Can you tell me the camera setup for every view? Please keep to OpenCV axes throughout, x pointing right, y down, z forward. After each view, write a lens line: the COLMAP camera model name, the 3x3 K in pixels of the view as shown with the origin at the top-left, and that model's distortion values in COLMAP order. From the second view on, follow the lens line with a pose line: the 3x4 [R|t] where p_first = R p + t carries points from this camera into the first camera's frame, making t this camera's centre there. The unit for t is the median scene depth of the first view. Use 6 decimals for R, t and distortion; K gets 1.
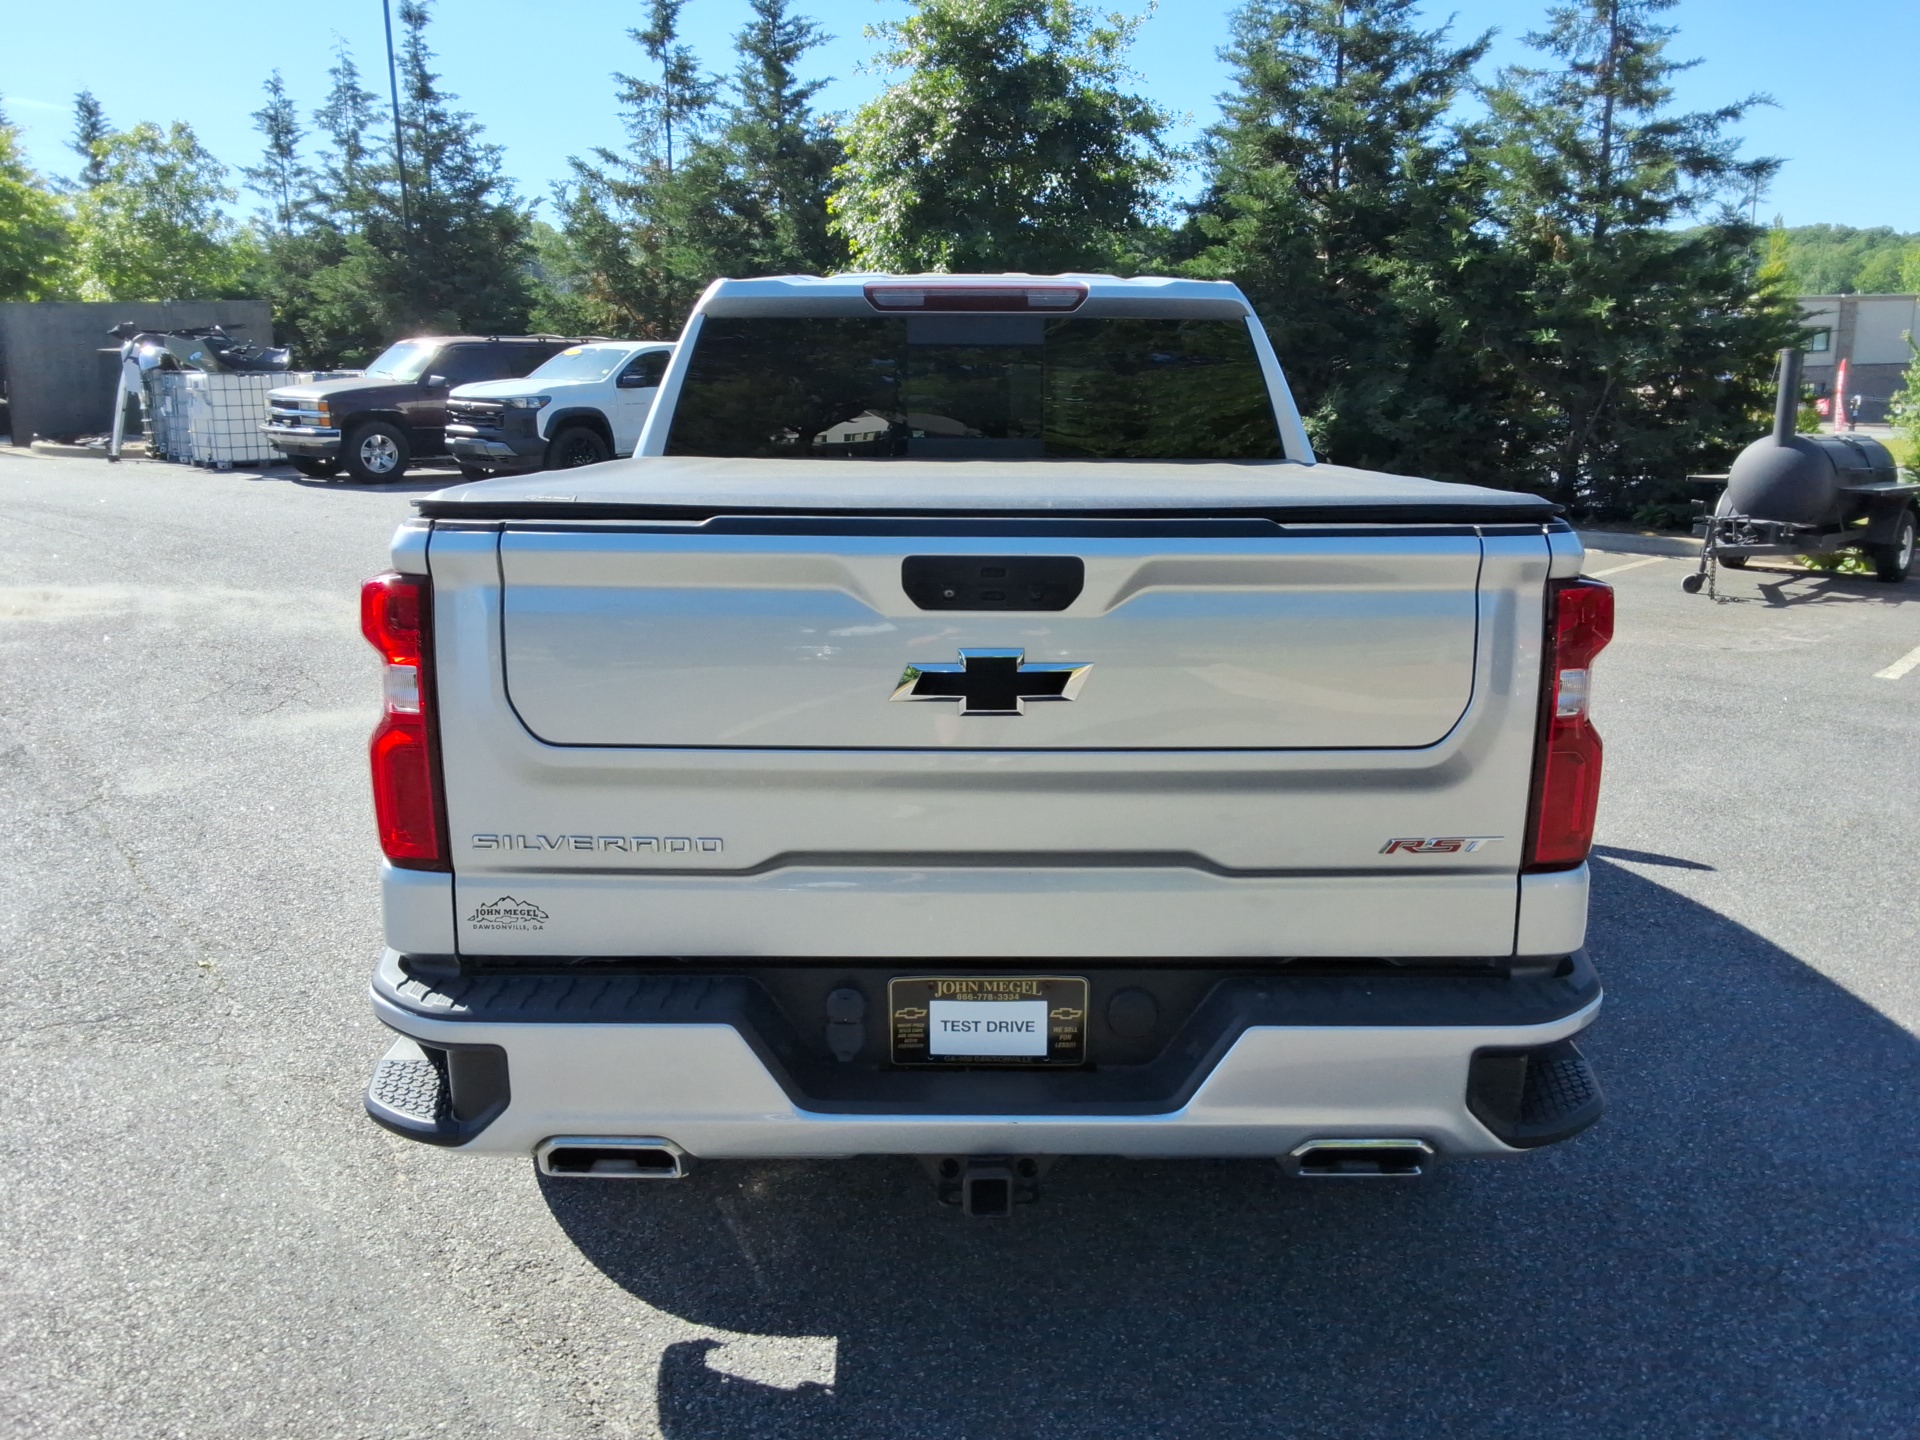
lens RADIAL K [[1551.0, 0, 973.1], [0, 1551.0, 704.2], [0, 0, 1]] dist [0.125011, -0.207169]
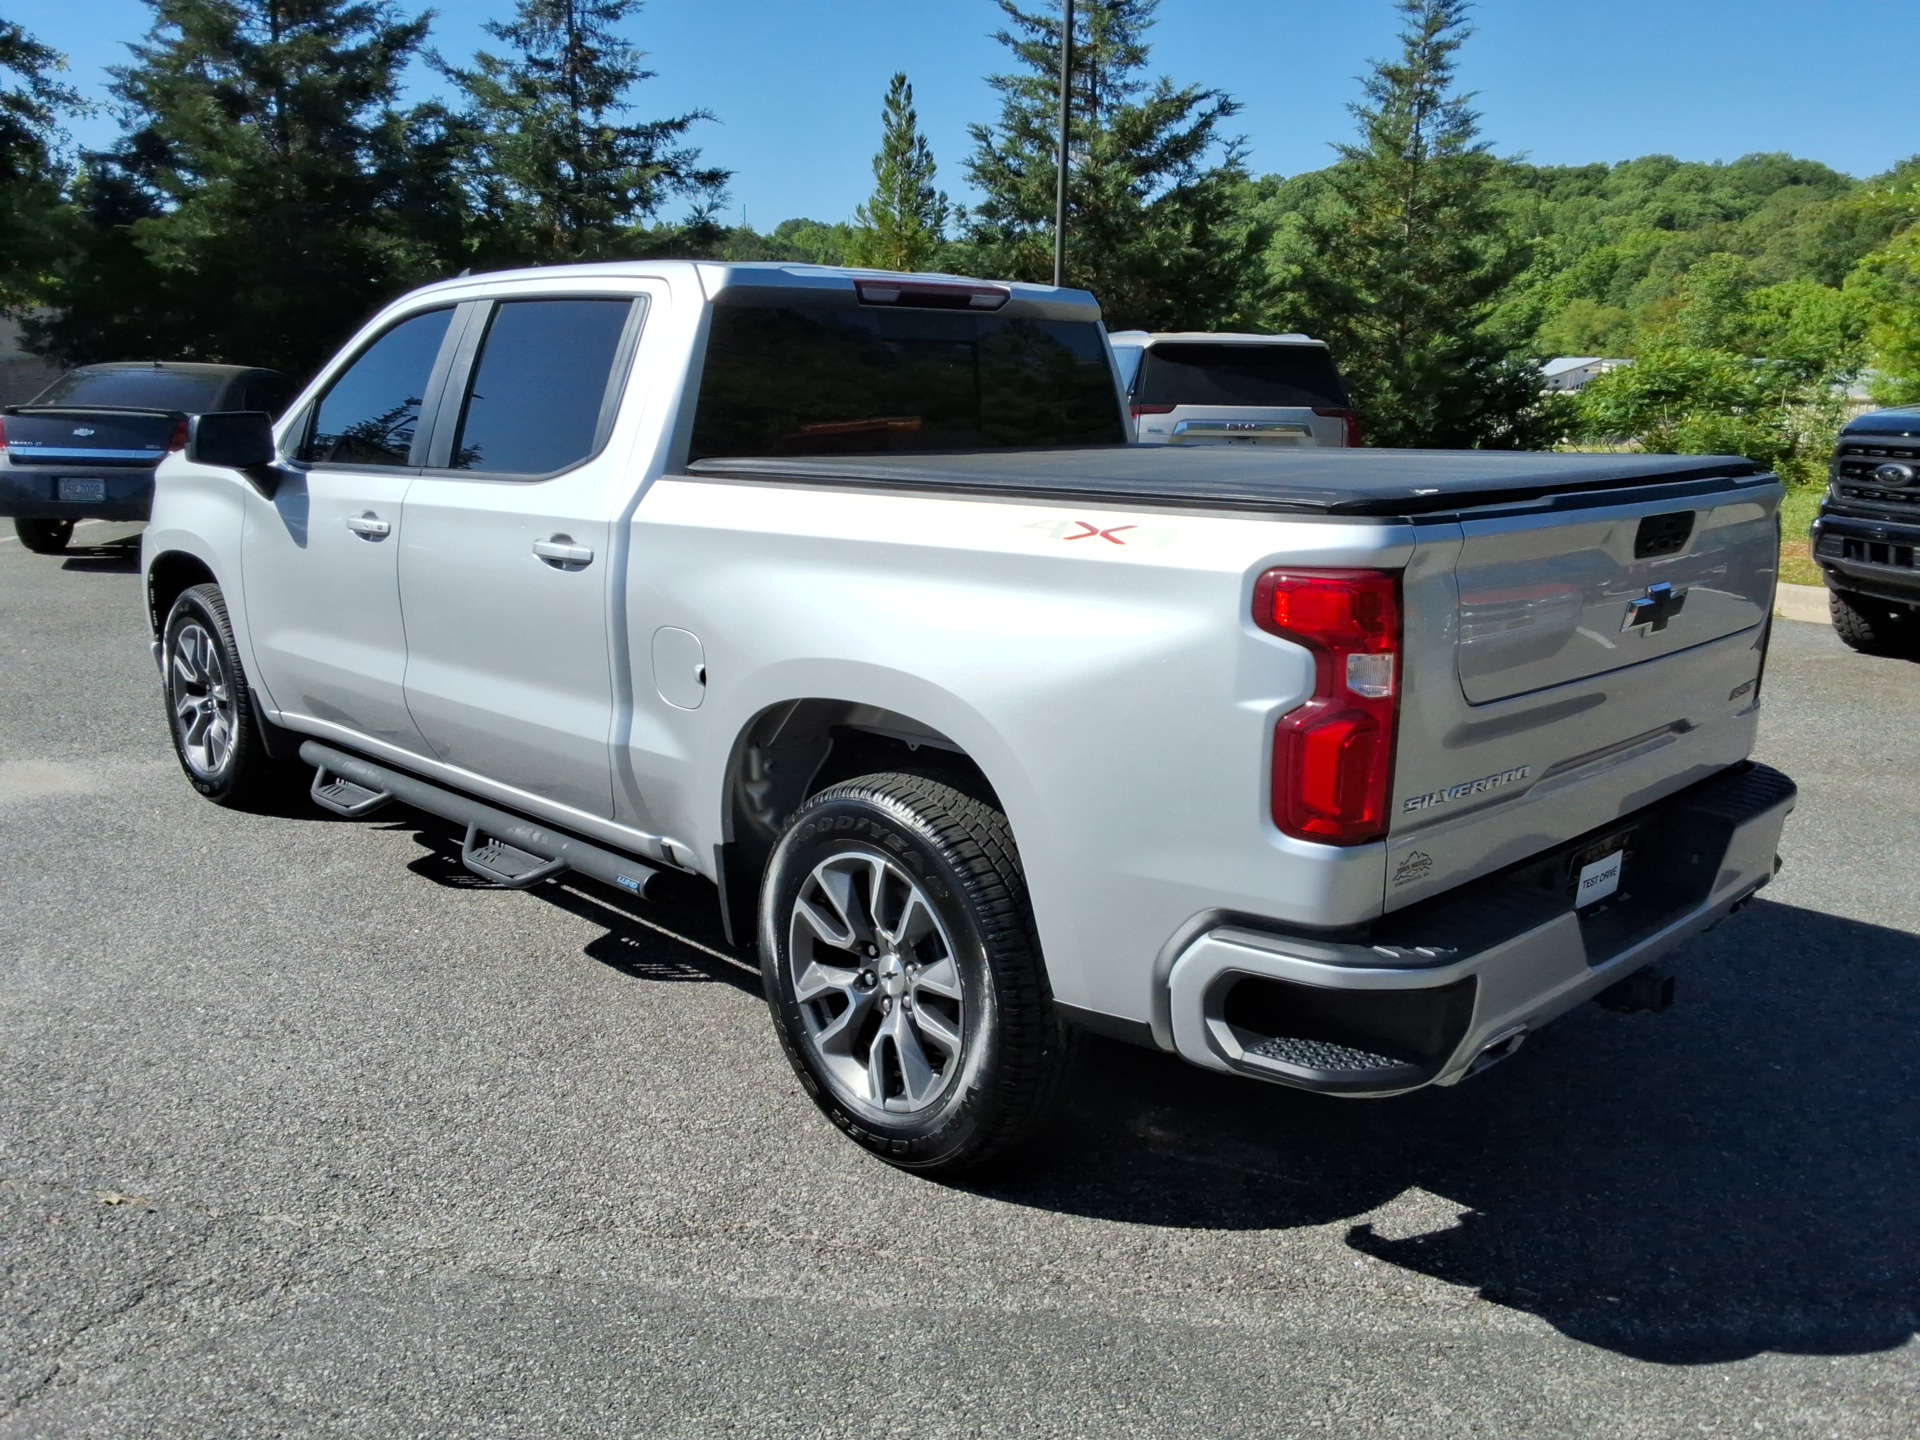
lens RADIAL K [[1551.0, 0, 973.1], [0, 1551.0, 704.2], [0, 0, 1]] dist [0.125011, -0.207169]
pose [[0.717957, -0.145309, 0.680751, -0.185128], [0.135806, 0.988416, 0.067753, -0.014480], [-0.682711, 0.043806, 0.729374, 0.058400]]
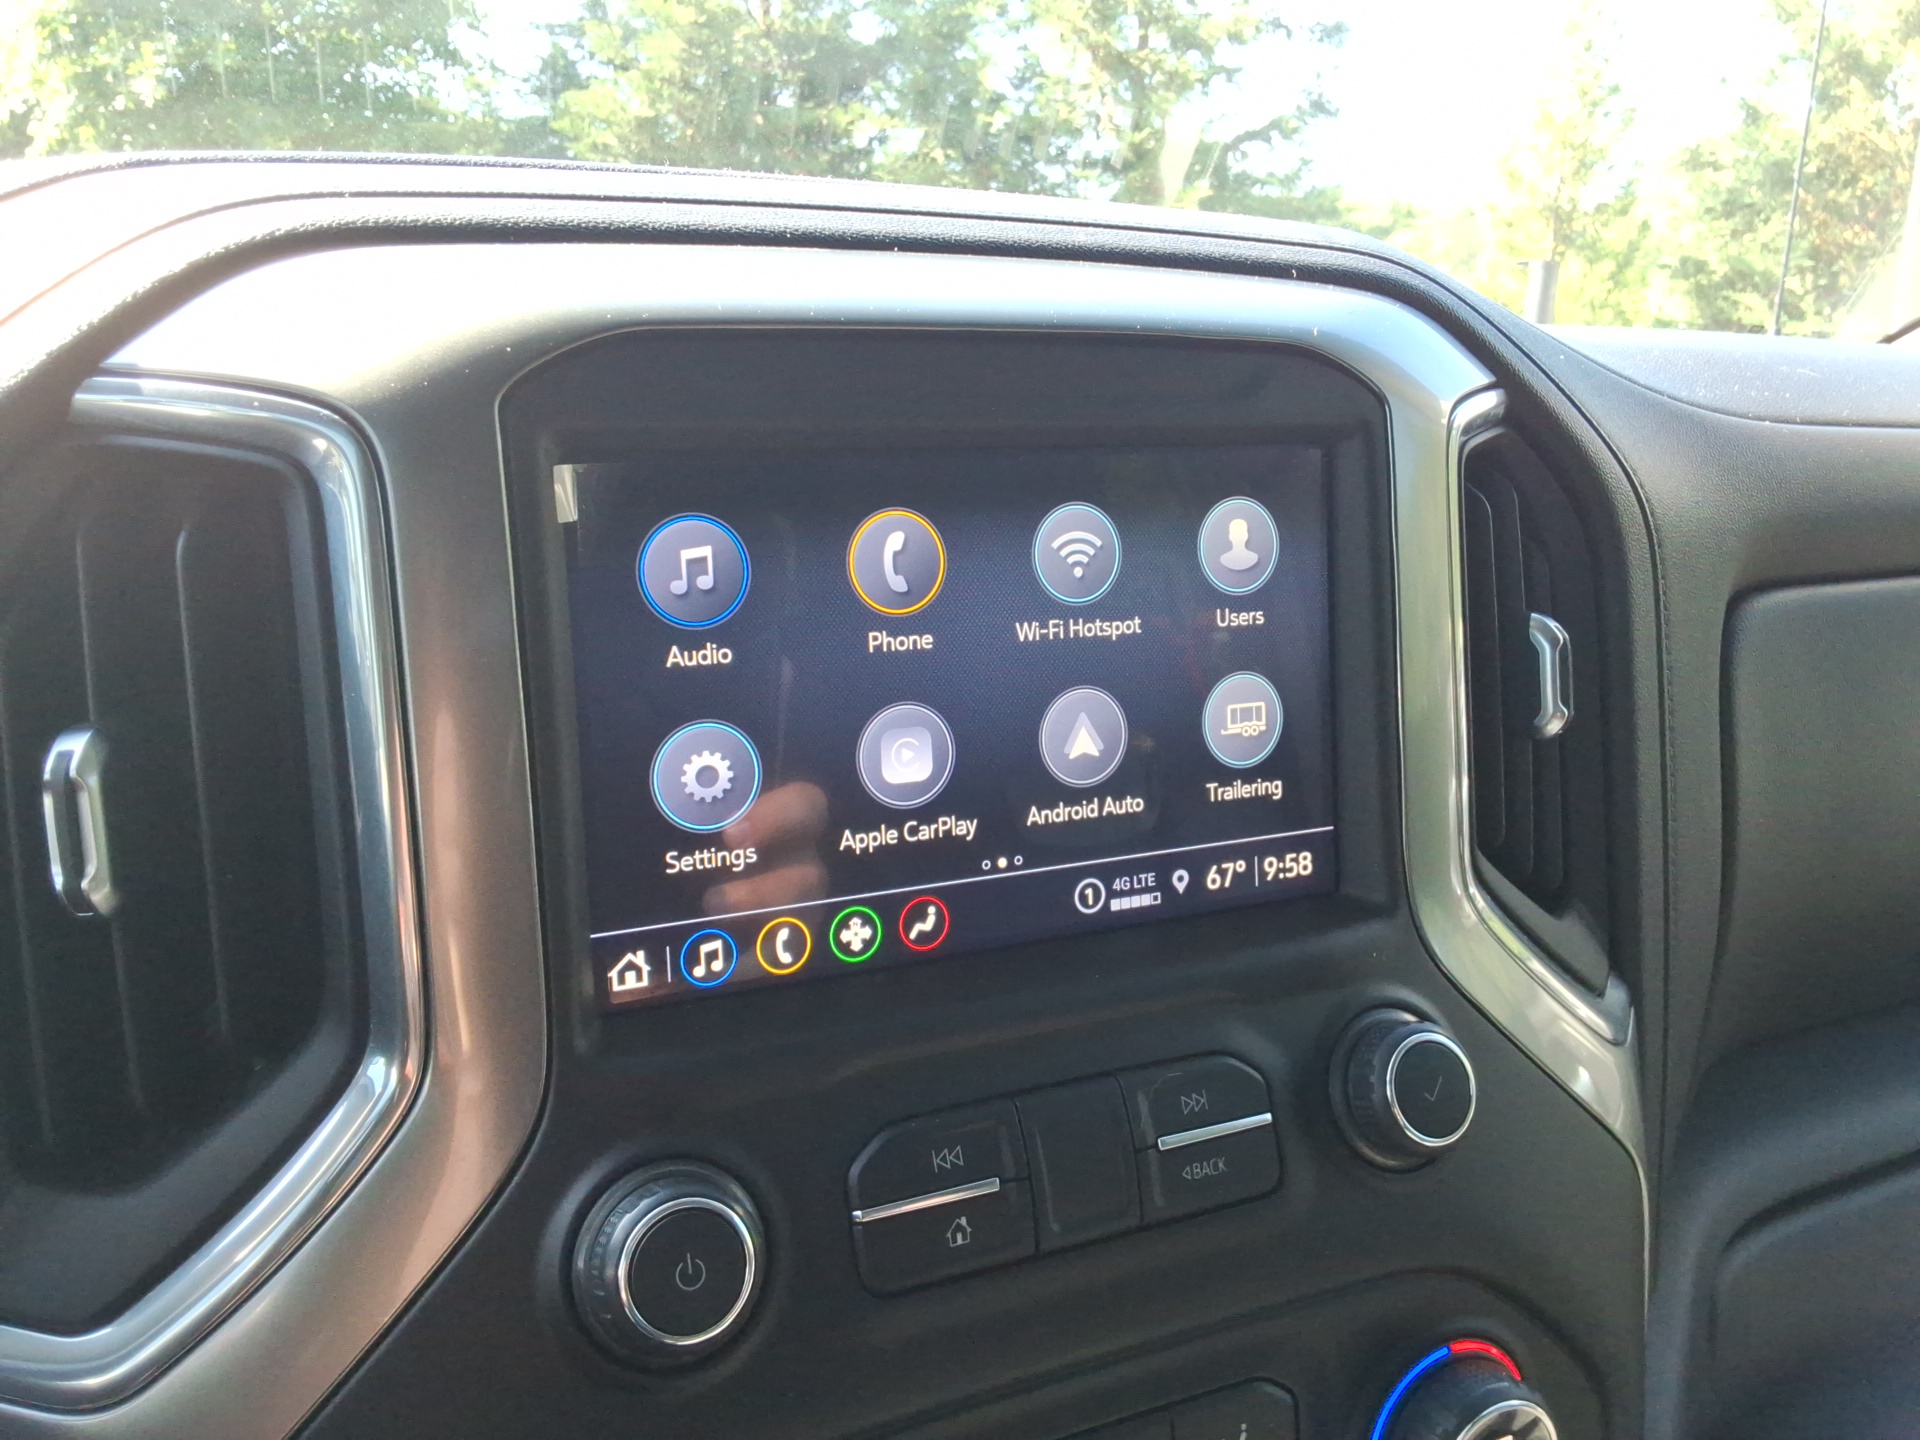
lens RADIAL K [[1586.1, 0, 999.1], [0, 1586.1, 669.6], [0, 0, 1]] dist [0.047091, -0.091028]
pose [[0.898309, -0.067951, 0.434078, -0.006255], [0.061245, 0.997689, 0.029434, -0.059279], [-0.435075, 0.000145, 0.900394, 0.356733]]
